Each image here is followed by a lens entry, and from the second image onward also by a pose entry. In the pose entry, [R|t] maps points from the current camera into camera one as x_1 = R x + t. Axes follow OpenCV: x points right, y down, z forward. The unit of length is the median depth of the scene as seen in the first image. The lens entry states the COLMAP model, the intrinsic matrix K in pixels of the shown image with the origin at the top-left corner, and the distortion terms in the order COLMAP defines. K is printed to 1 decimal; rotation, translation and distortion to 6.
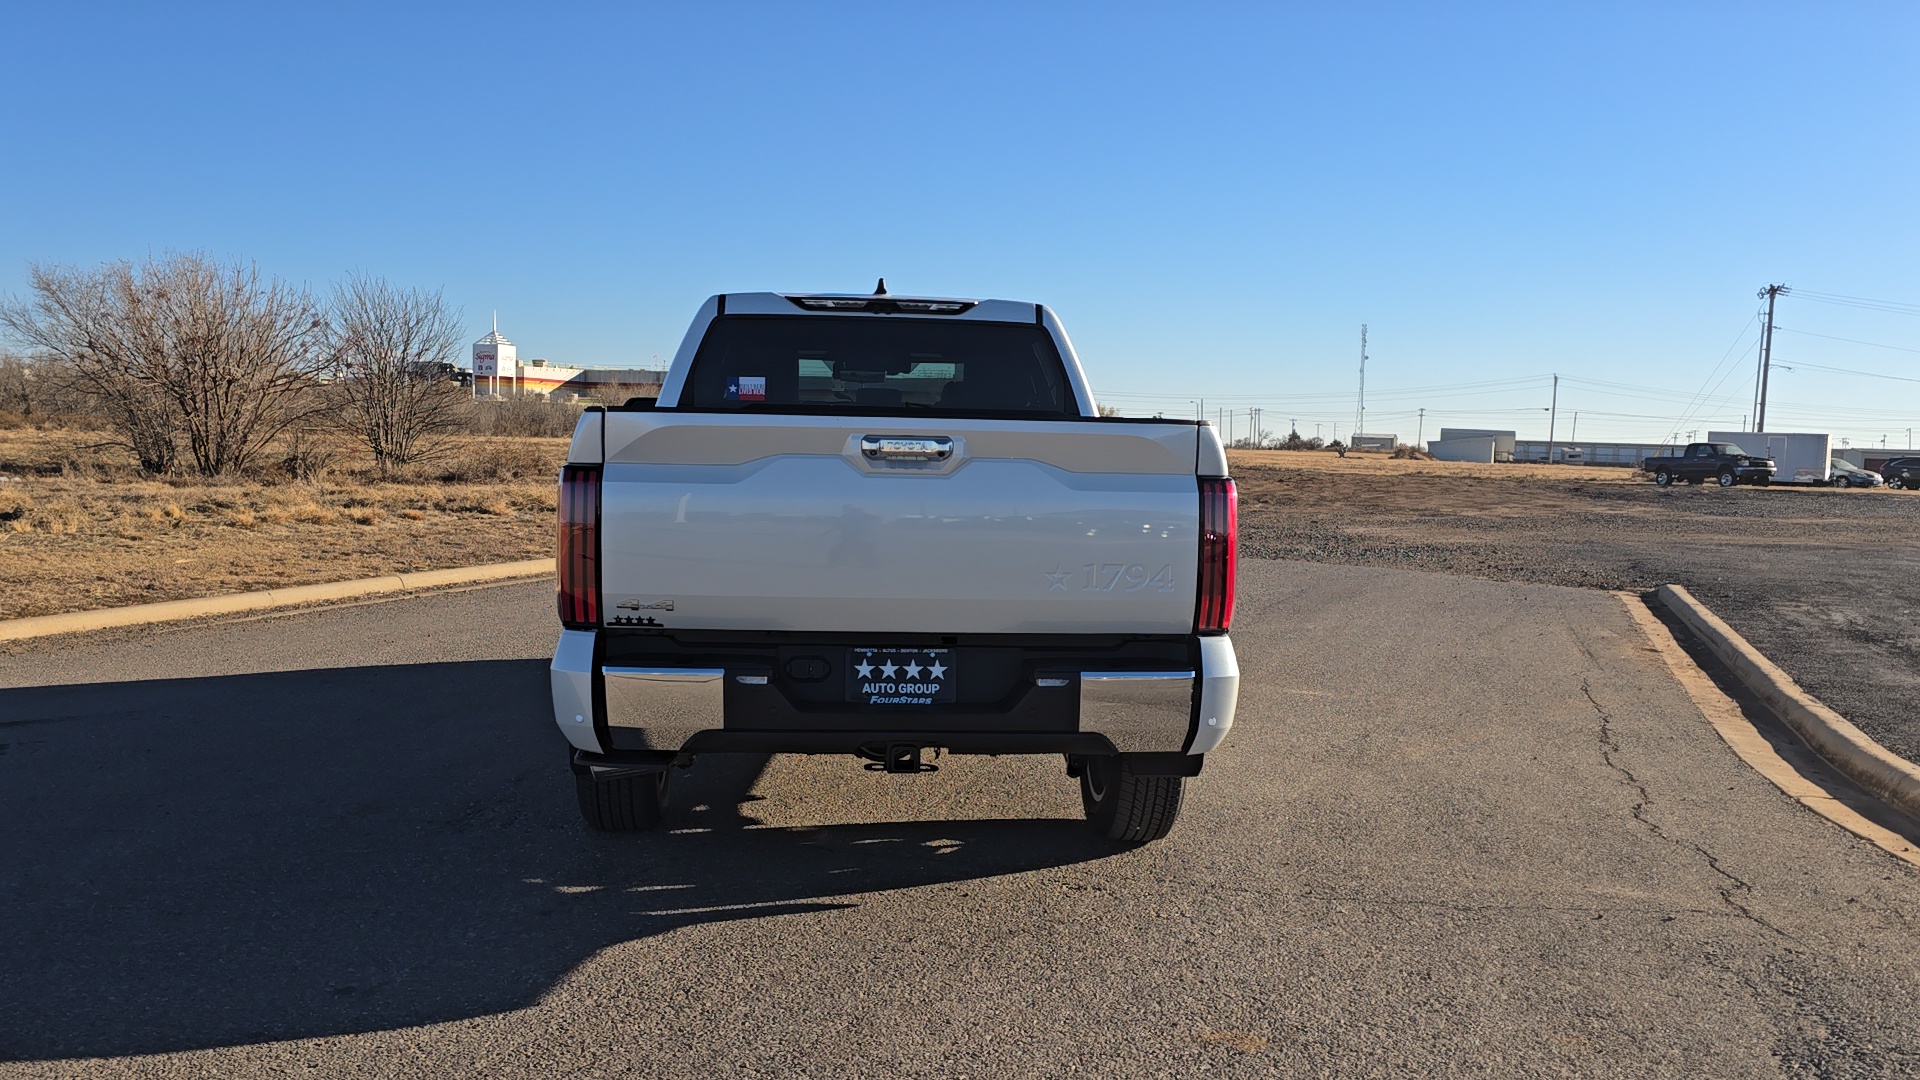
lens RADIAL K [[1376.8, 0, 993.9], [0, 1376.8, 542.7], [0, 0, 1]] dist [0.000691, 0.001056]
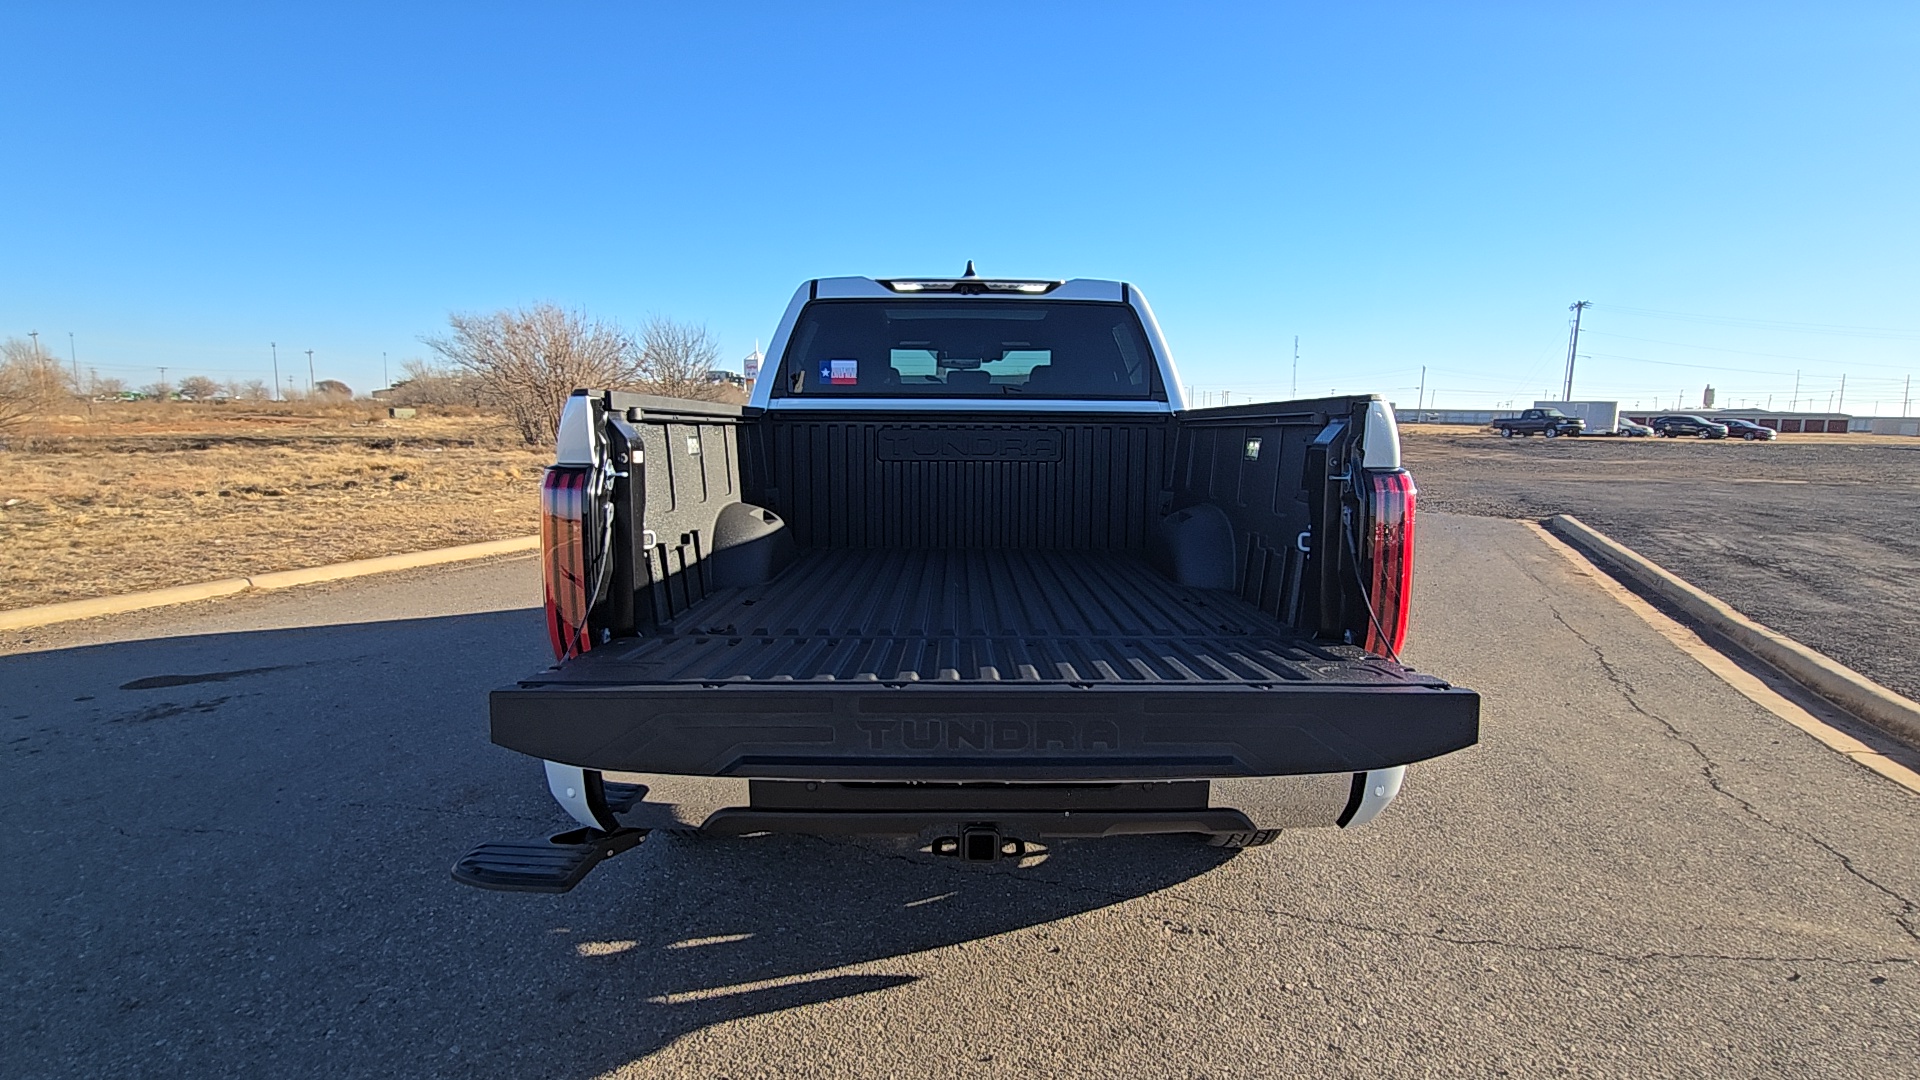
lens RADIAL K [[821.7, 0, 980.9], [0, 821.7, 576.3], [0, 0, 1]] dist [-0.001442, -0.000311]
pose [[0.995329, 0.003549, -0.096477, -0.003878], [0.008058, 0.992783, 0.119657, -0.008952], [0.096205, -0.119875, 0.988117, 0.103224]]
